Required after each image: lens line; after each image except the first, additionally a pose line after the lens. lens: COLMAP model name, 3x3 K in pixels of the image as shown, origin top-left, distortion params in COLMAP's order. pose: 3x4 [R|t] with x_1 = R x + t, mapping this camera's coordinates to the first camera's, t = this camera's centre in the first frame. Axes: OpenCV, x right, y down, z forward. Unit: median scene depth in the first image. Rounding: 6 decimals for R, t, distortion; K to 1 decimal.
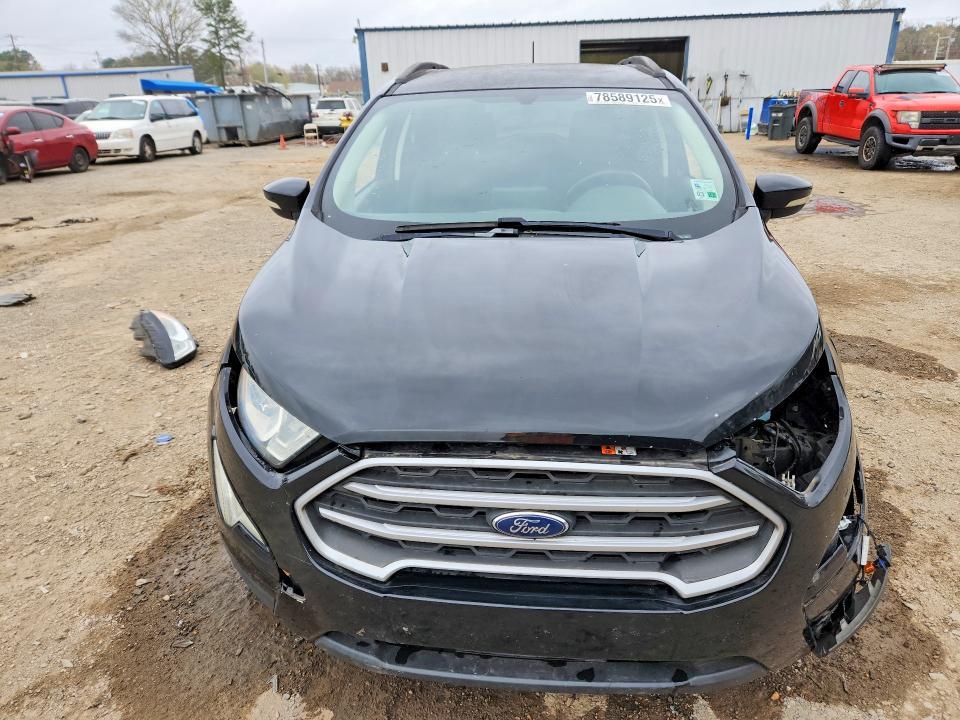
lens RADIAL K [[681.6, 0, 480.0], [0, 681.6, 360.0], [0, 0, 1]] dist [0.020192, -0.002867]
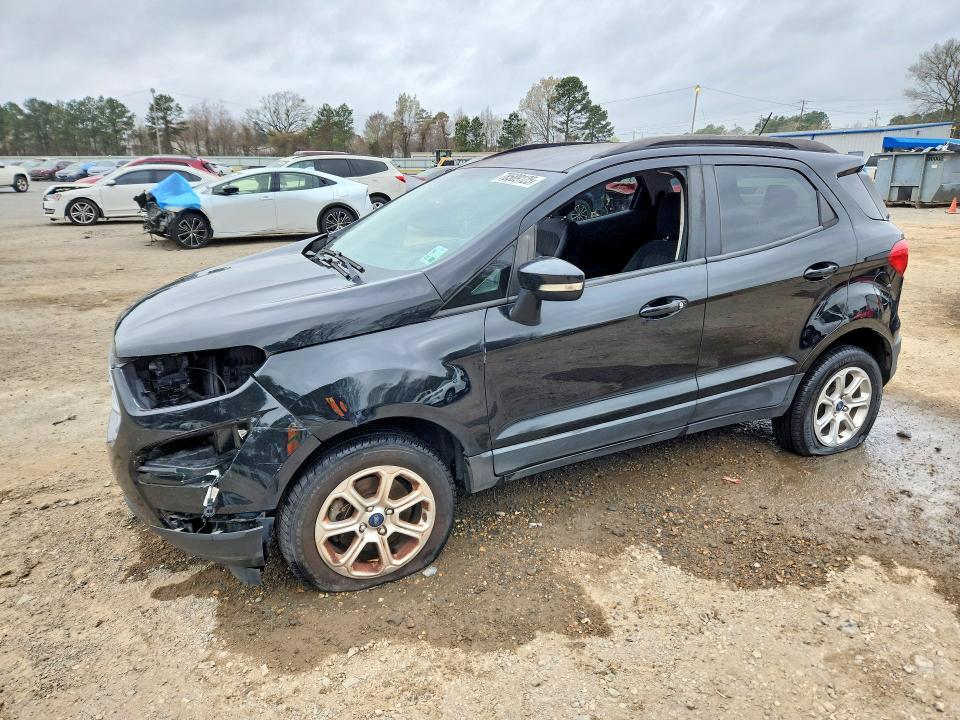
lens RADIAL K [[681.6, 0, 480.0], [0, 681.6, 360.0], [0, 0, 1]] dist [0.020192, -0.002867]
pose [[0.479500, 0.276890, -0.832713, 0.203645], [-0.335987, 0.934537, 0.117276, -0.032696], [0.810674, 0.223547, 0.541142, 0.071588]]
